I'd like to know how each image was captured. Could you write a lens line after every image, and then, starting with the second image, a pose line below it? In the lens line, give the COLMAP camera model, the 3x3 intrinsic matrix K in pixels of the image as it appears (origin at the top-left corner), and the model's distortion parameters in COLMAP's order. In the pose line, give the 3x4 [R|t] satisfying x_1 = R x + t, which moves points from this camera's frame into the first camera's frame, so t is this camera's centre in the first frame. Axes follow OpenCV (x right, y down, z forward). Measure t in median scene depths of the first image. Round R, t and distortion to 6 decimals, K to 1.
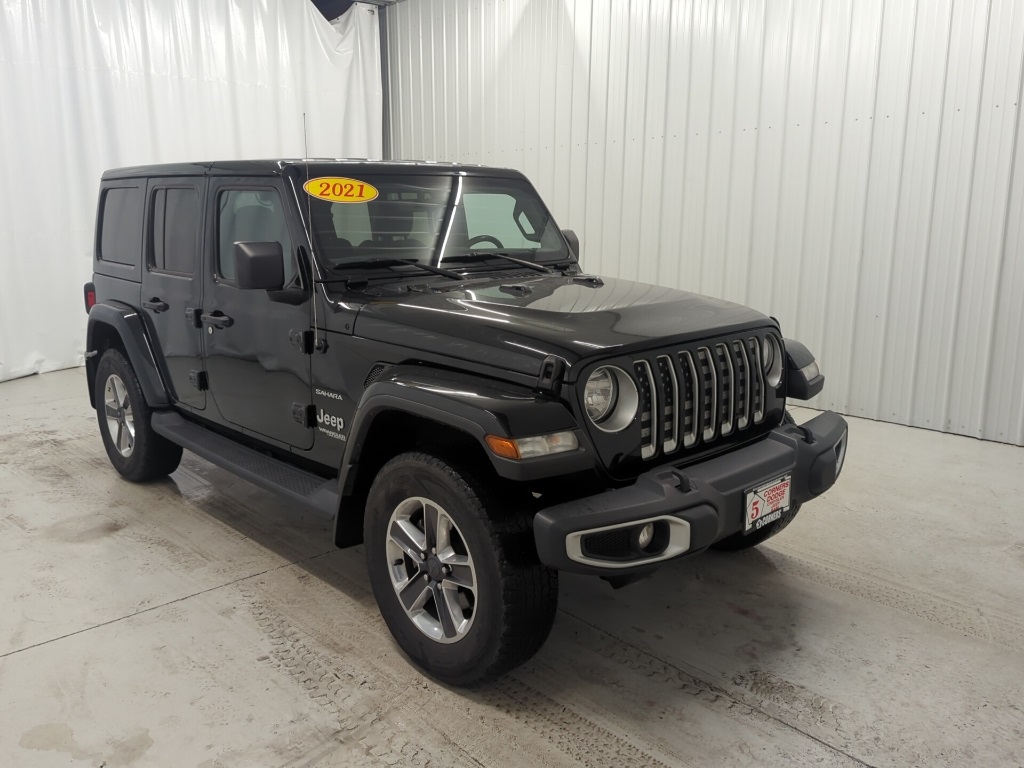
lens RADIAL K [[868.2, 0, 512.0], [0, 868.2, 384.0], [0, 0, 1]] dist [0.061886, -0.070324]
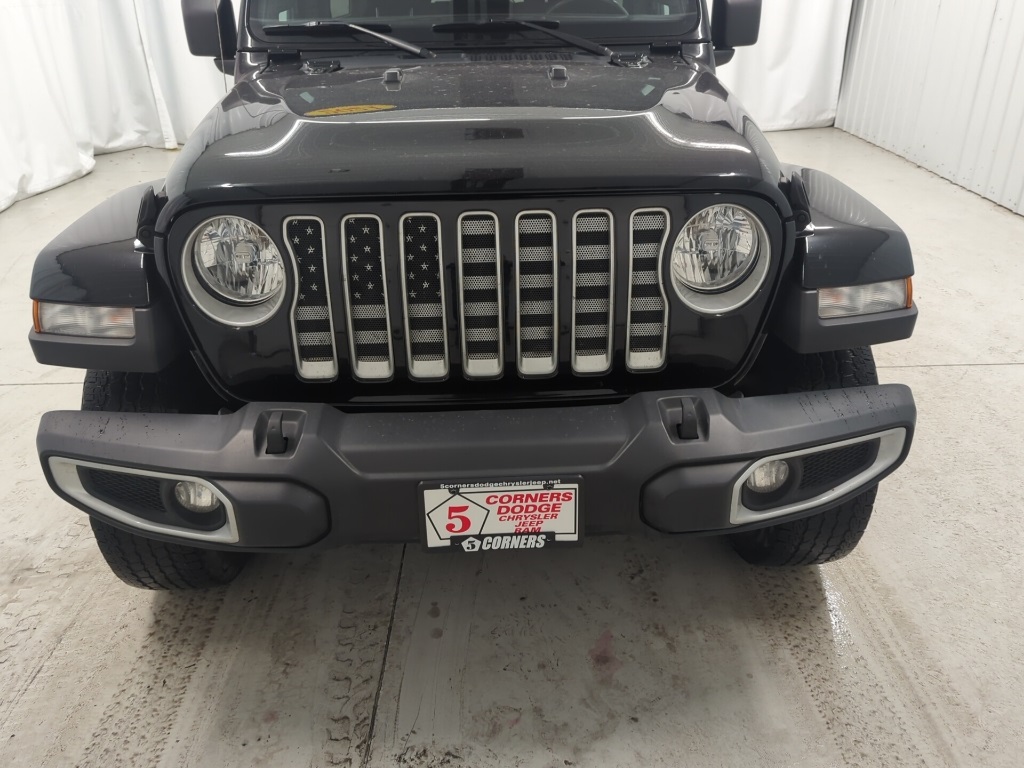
lens RADIAL K [[868.2, 0, 512.0], [0, 868.2, 384.0], [0, 0, 1]] dist [0.061886, -0.070324]
pose [[0.739912, 0.282244, -0.610630, 0.615323], [-0.114622, 0.947347, 0.298992, -0.107652], [0.662867, -0.151236, 0.733304, 0.624223]]
